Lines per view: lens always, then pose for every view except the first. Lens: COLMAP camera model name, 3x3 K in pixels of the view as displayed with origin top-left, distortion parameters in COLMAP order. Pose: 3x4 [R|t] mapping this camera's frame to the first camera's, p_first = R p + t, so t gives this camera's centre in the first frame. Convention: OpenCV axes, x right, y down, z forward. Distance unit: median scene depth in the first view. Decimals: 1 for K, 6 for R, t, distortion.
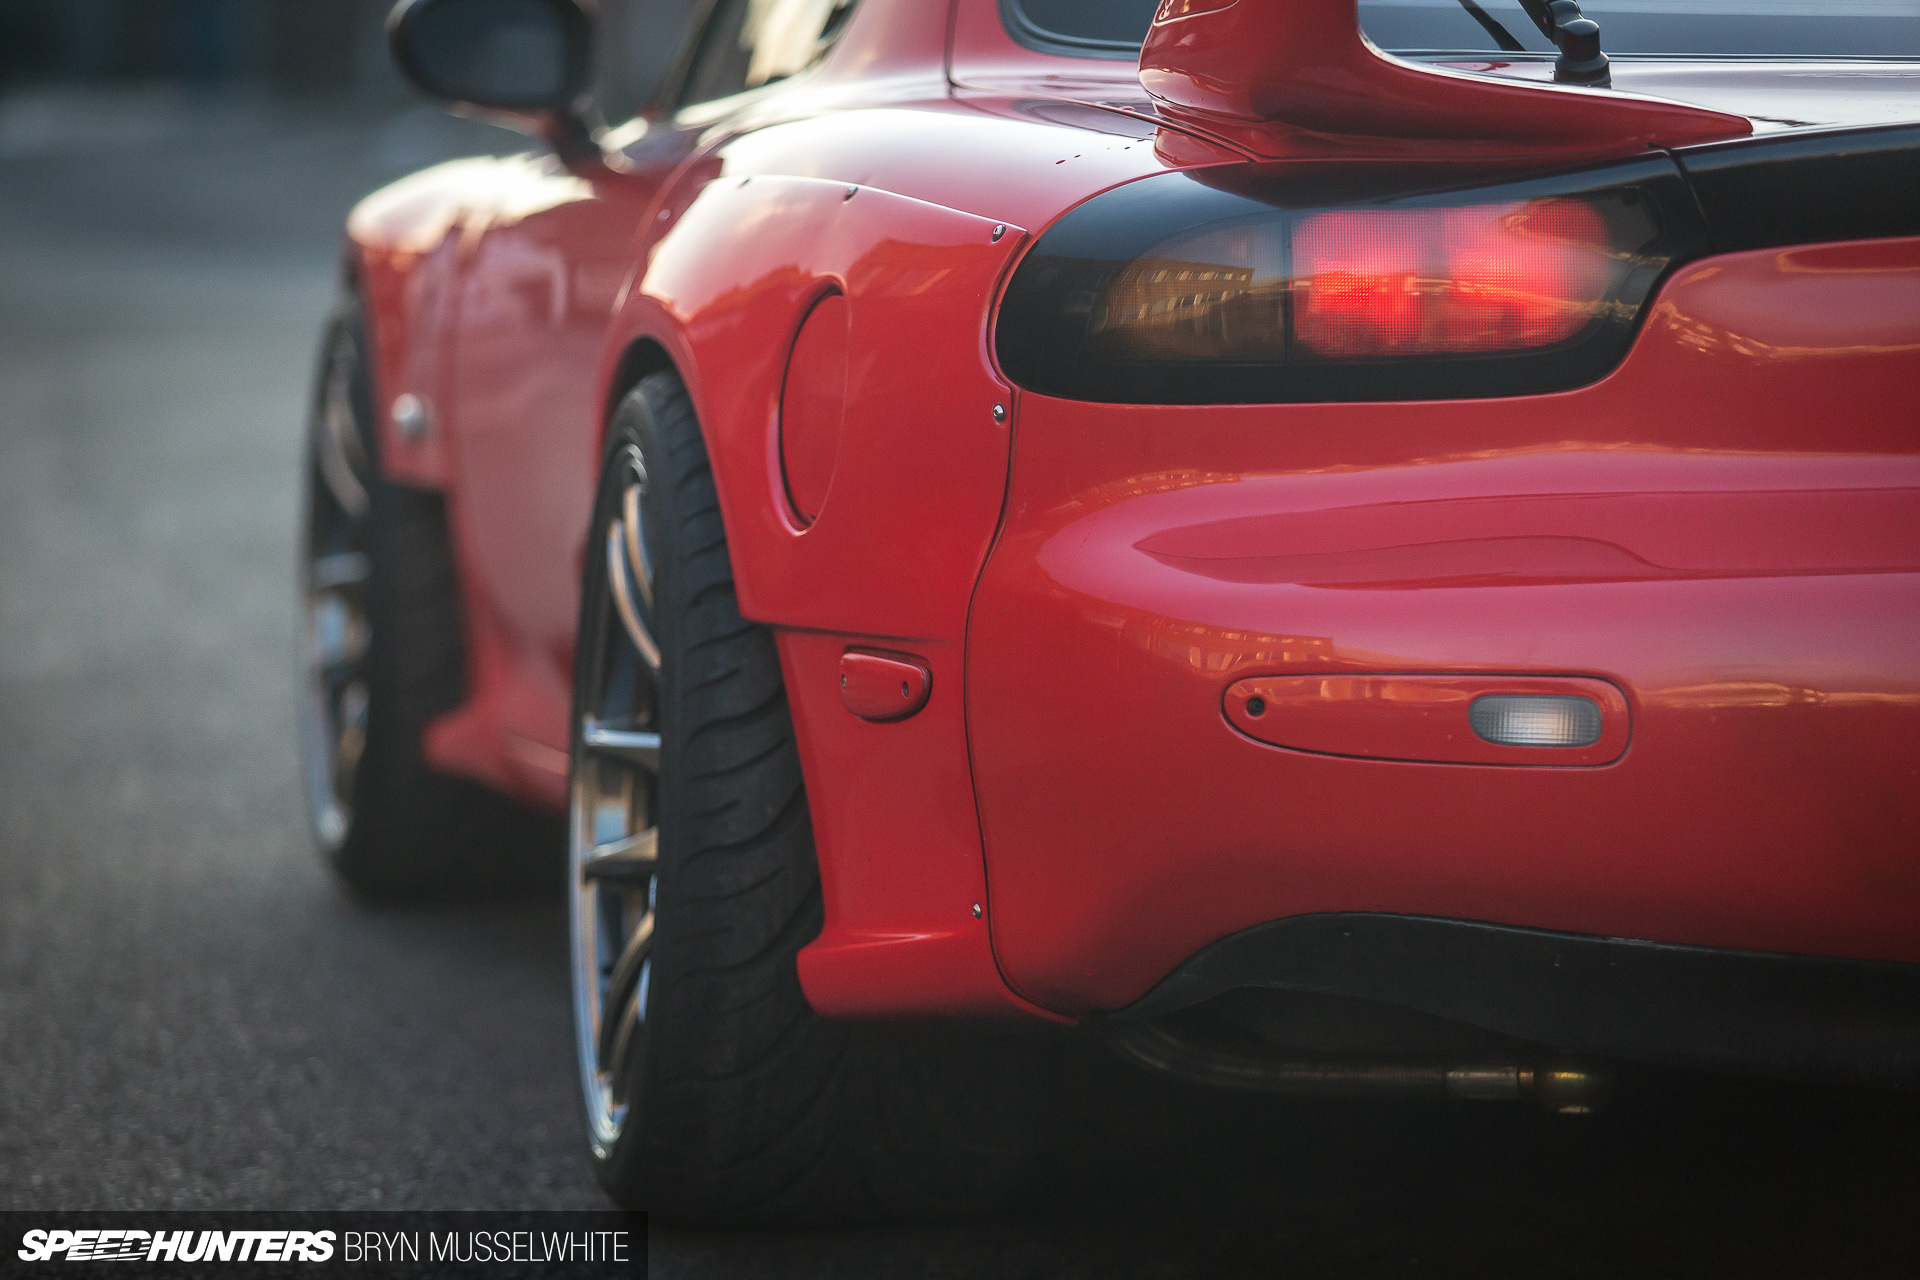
lens RADIAL K [[8504.5, 0, 958.2], [0, 8504.5, 643.8], [0, 0, 1]] dist [-0.709613, 0.000000]
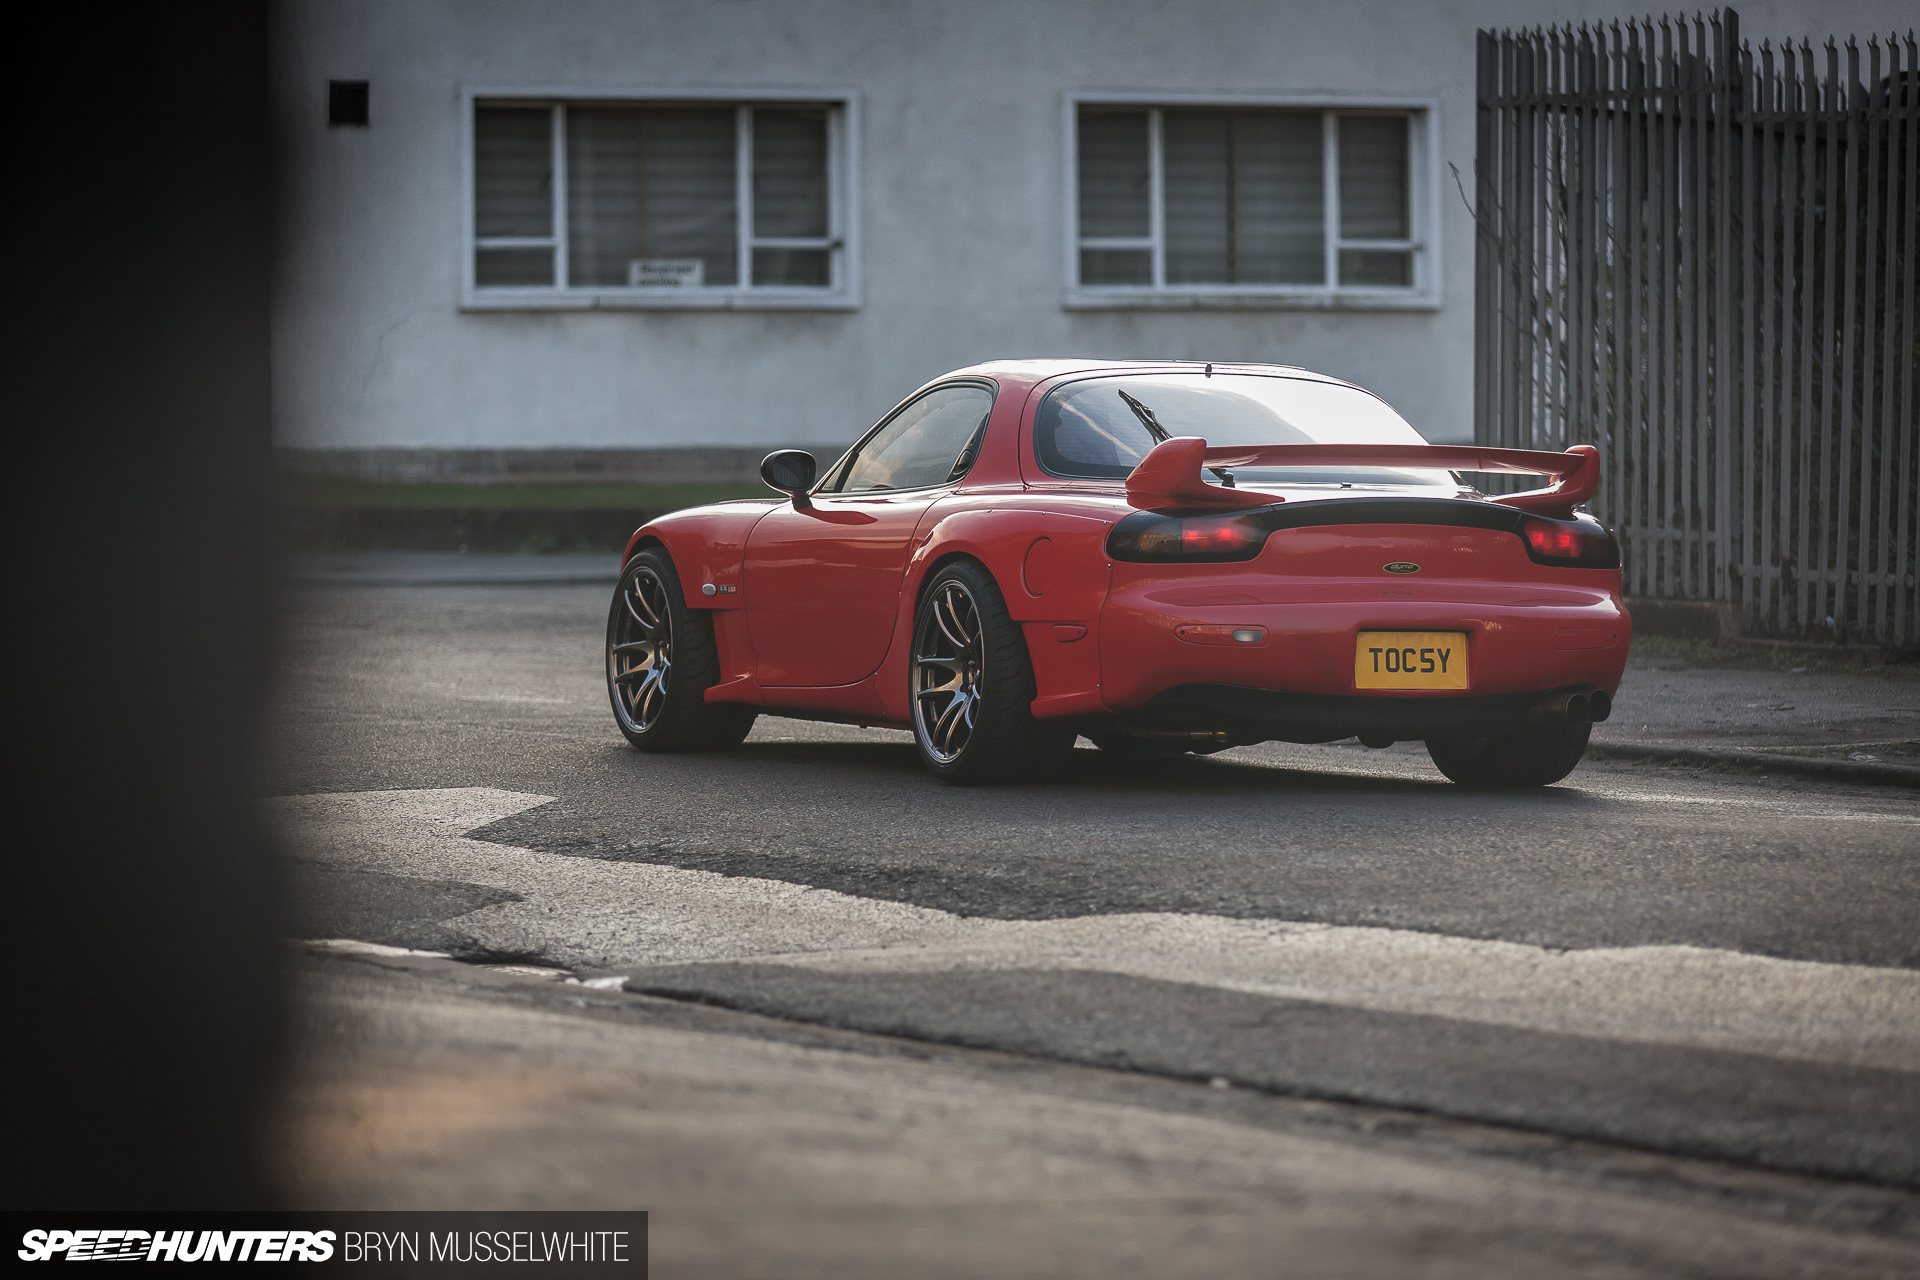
lens RADIAL K [[8504.5, 0, 960.0], [0, 8504.5, 640.2], [0, 0, 1]] dist [-0.709613, 0.000000]
pose [[0.973321, 0.007300, 0.229333, -1.016734], [0.002655, 0.999069, -0.043067, 0.188205], [-0.229434, 0.042527, 0.972395, -3.037752]]
